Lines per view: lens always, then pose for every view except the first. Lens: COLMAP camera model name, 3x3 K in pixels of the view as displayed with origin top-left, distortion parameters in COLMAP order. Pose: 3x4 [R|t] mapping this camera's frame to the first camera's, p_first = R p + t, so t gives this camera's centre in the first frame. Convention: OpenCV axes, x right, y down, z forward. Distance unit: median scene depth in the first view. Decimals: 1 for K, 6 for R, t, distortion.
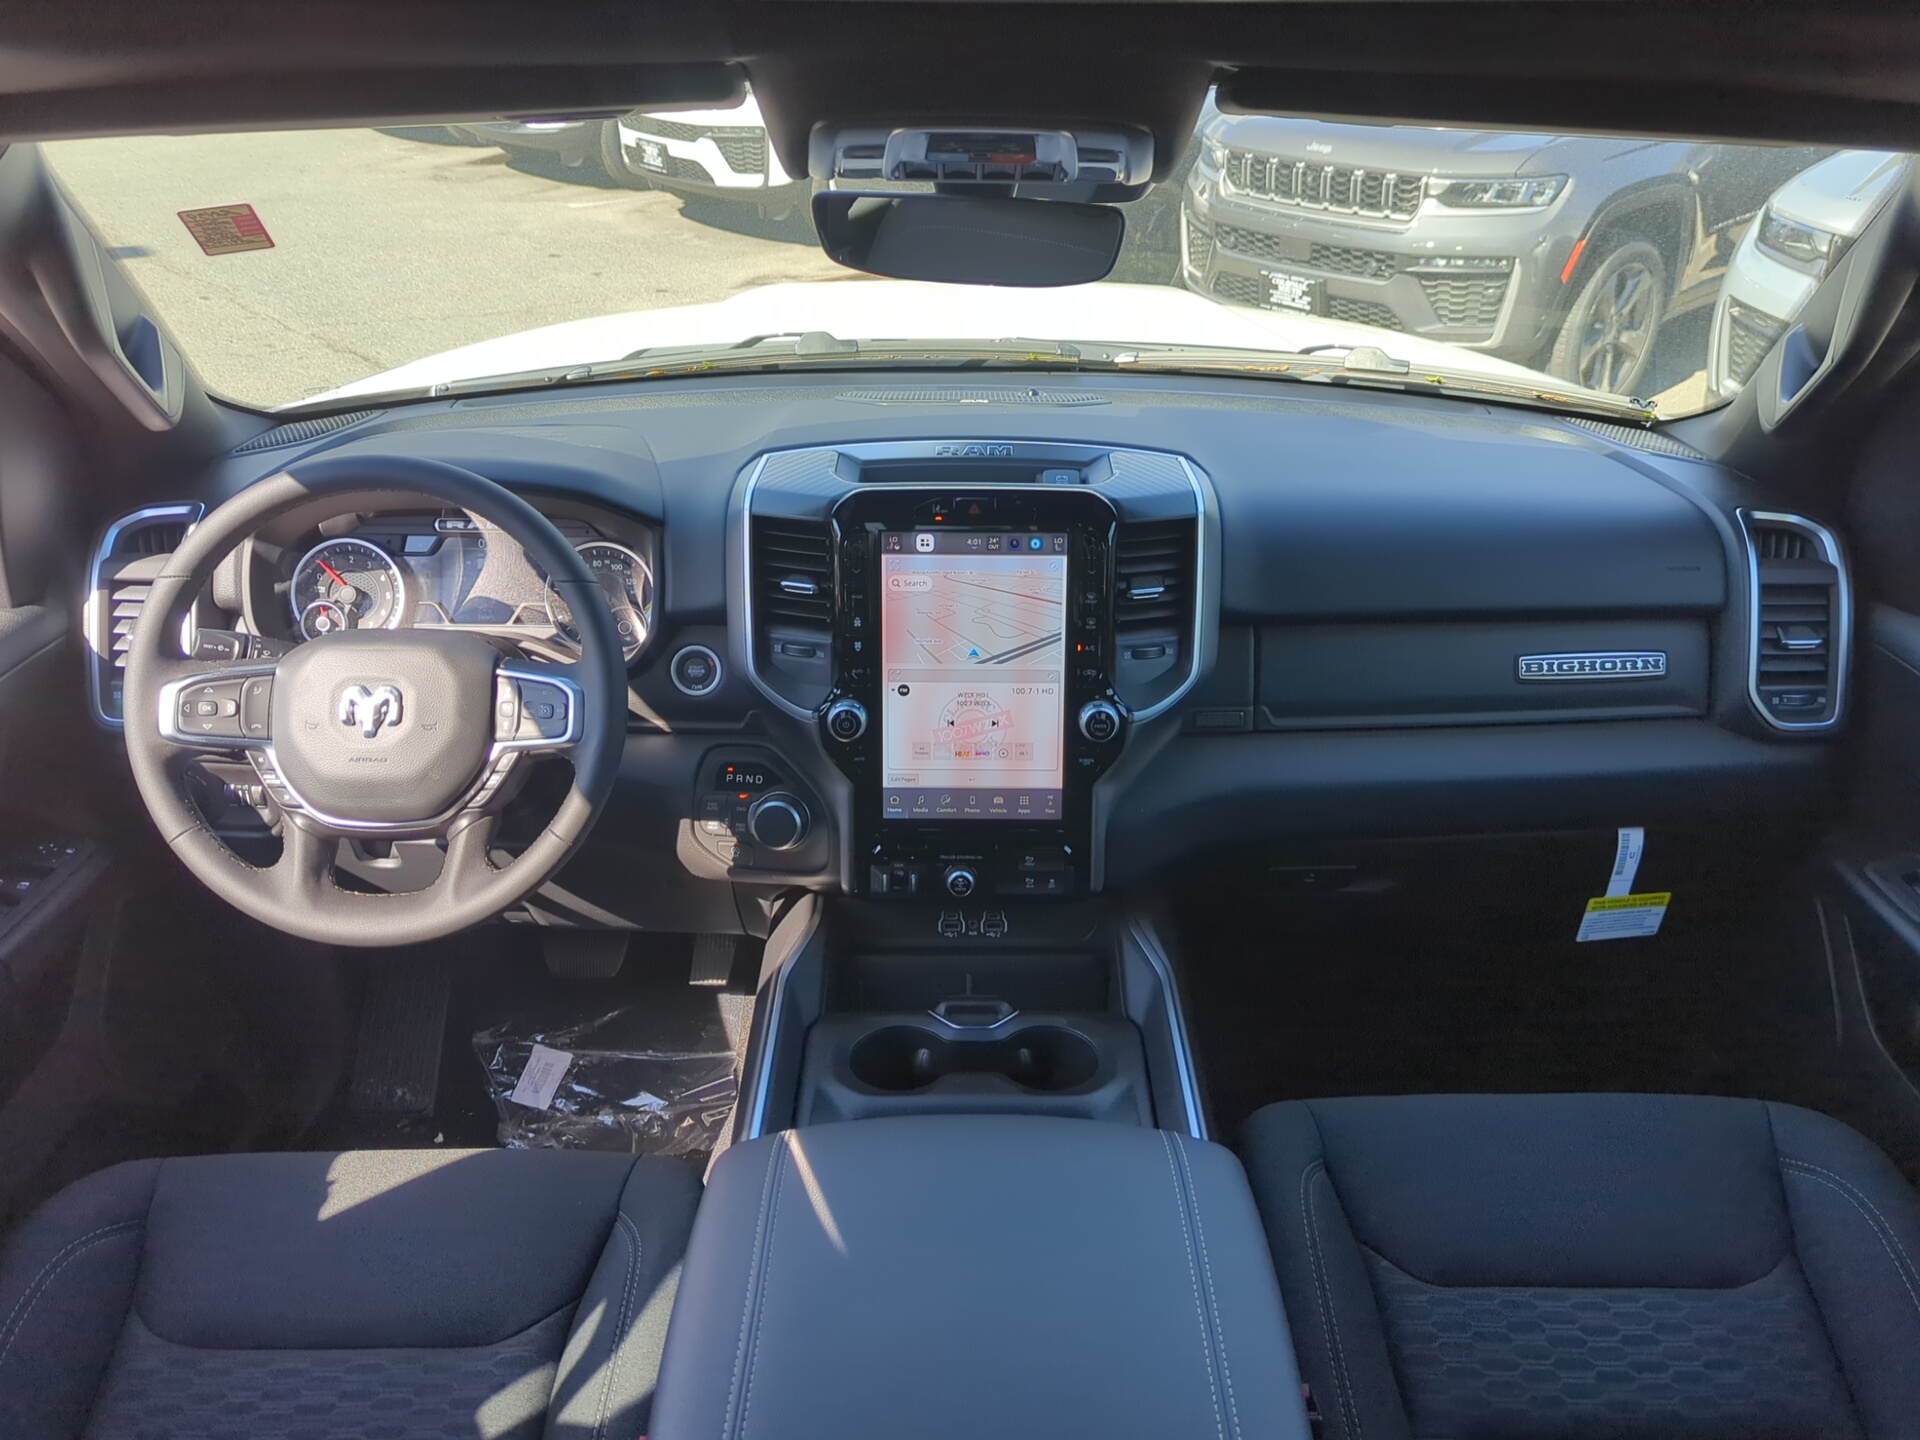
lens RADIAL K [[1565.8, 0, 980.5], [0, 1565.8, 694.9], [0, 0, 1]] dist [0.055869, -0.021839]
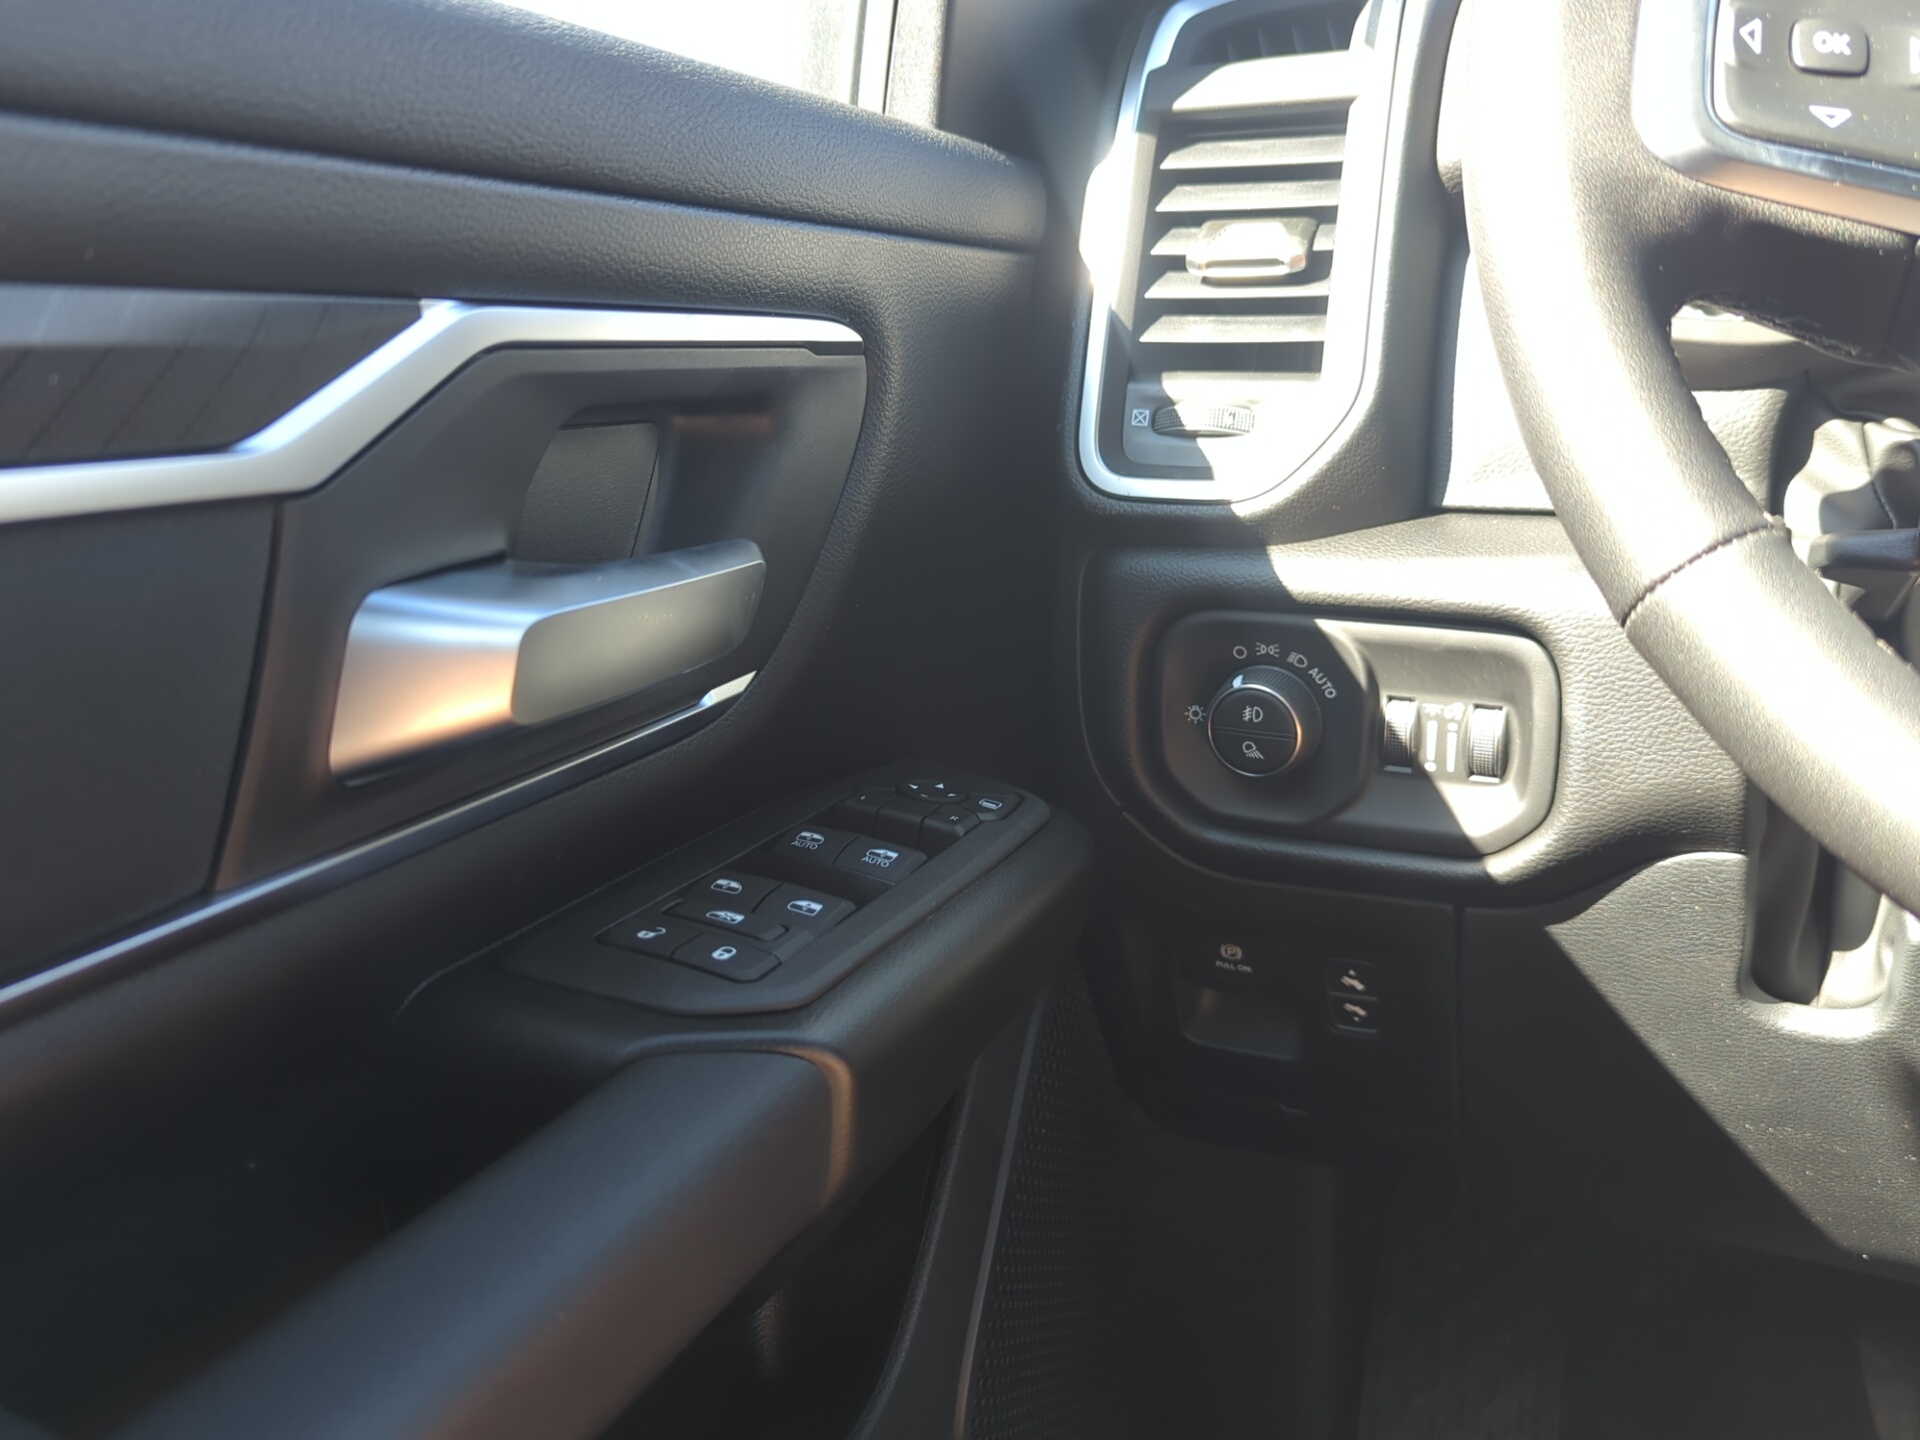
lens RADIAL K [[1733.0, 0, 924.2], [0, 1733.0, 714.6], [0, 0, 1]] dist [0.015404, -0.011501]
pose [[0.919840, 0.069677, -0.386055, -0.443509], [-0.145780, 0.974340, -0.171491, 0.142134], [0.364200, 0.214024, 0.906395, 0.659674]]
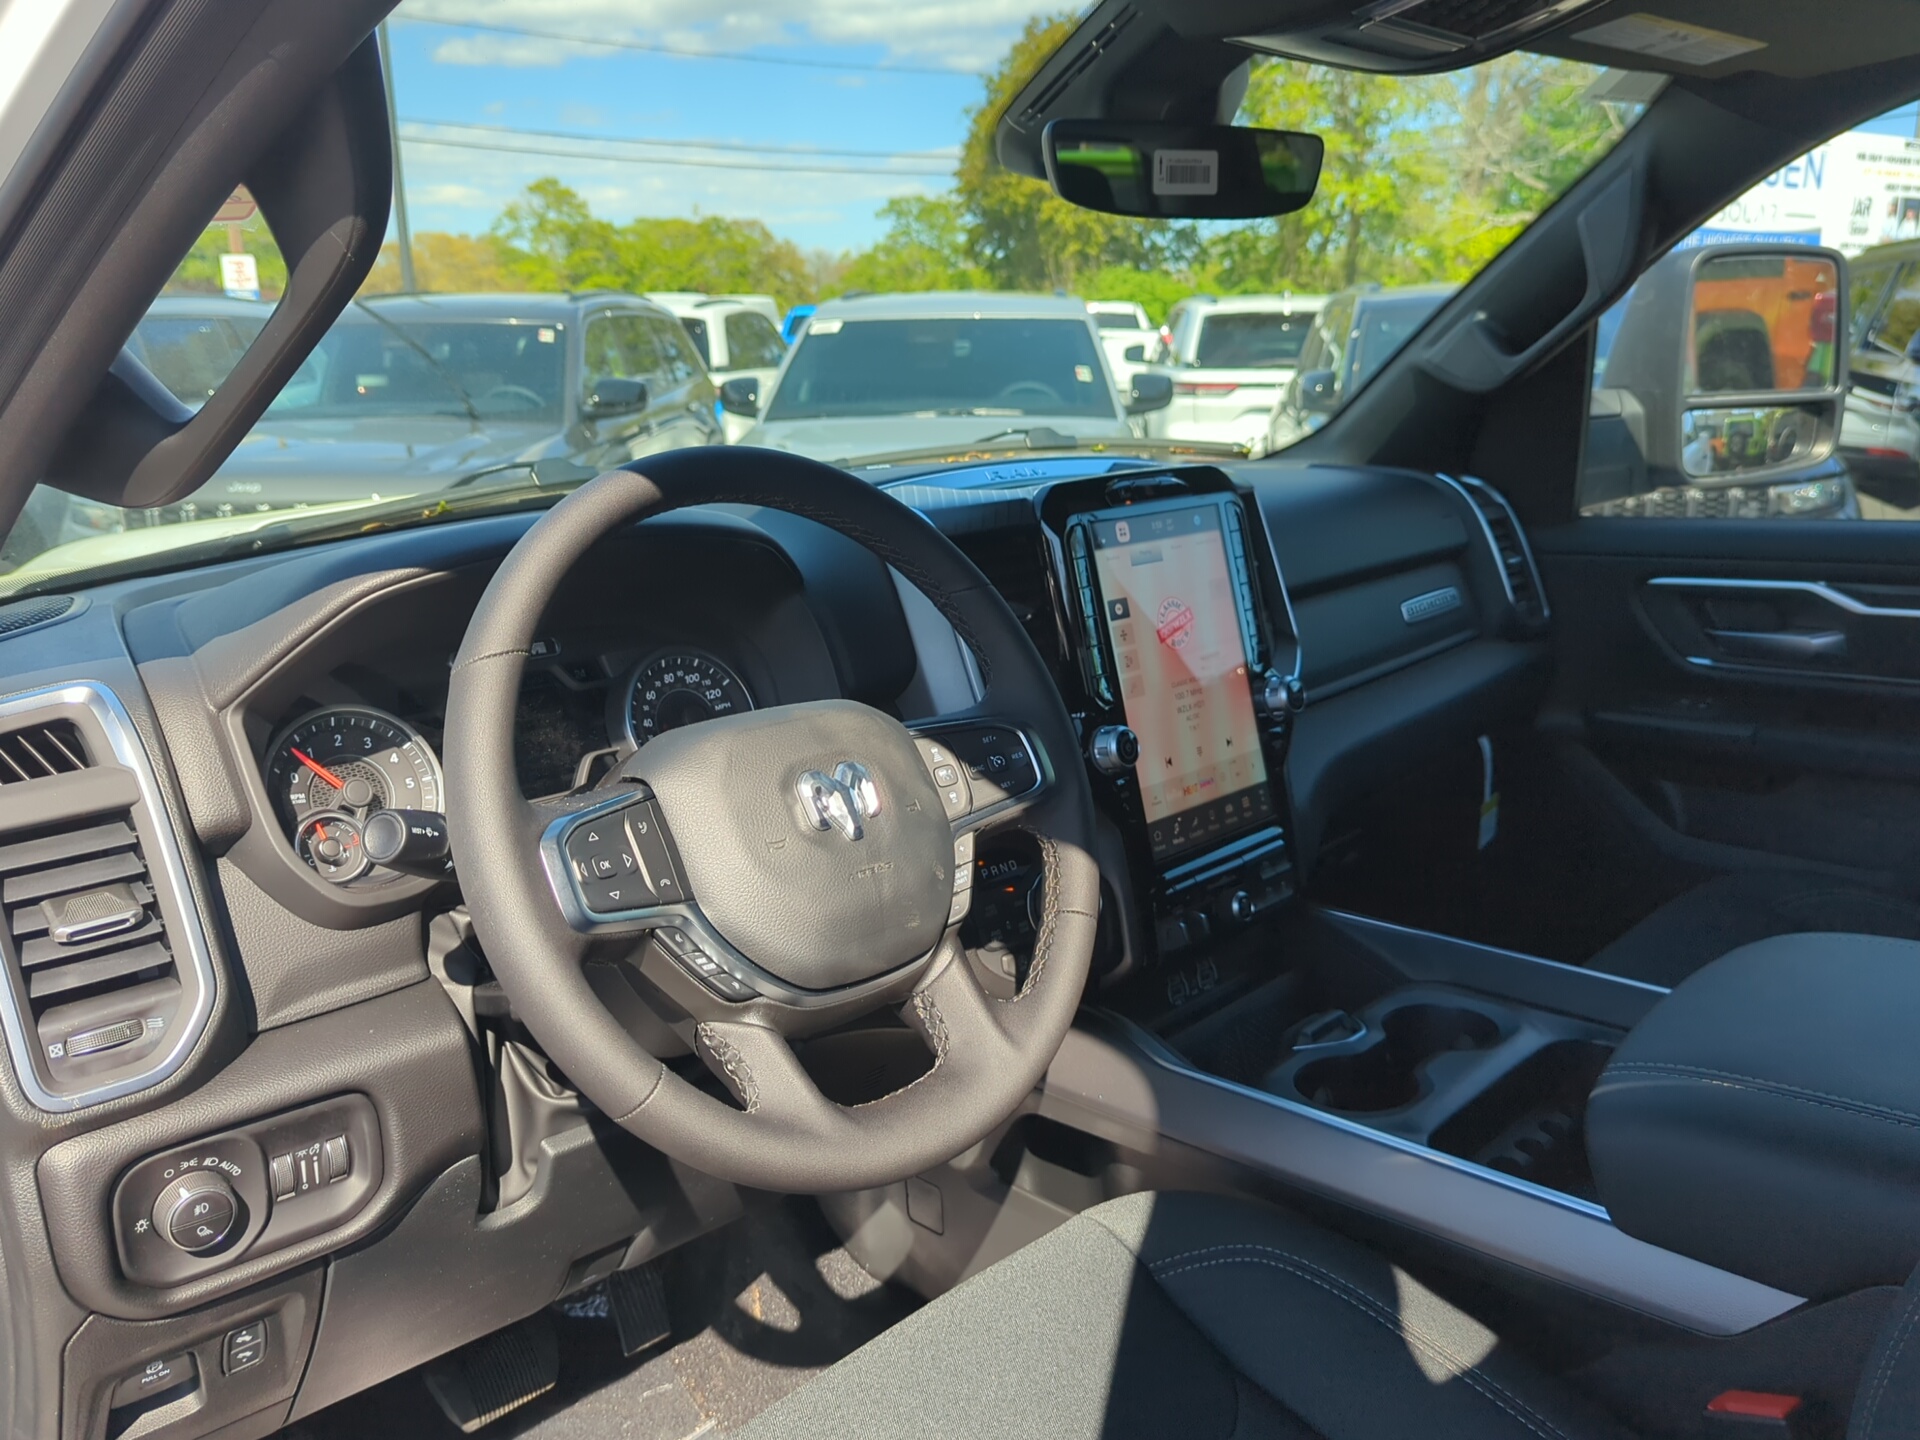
lens RADIAL K [[1563.1, 0, 997.7], [0, 1563.1, 675.9], [0, 0, 1]] dist [0.056750, -0.049927]
pose [[0.684528, -0.169149, 0.709091, -0.691000], [0.343773, 0.932660, -0.109385, 0.048505], [-0.642838, 0.318643, 0.696581, 0.427830]]
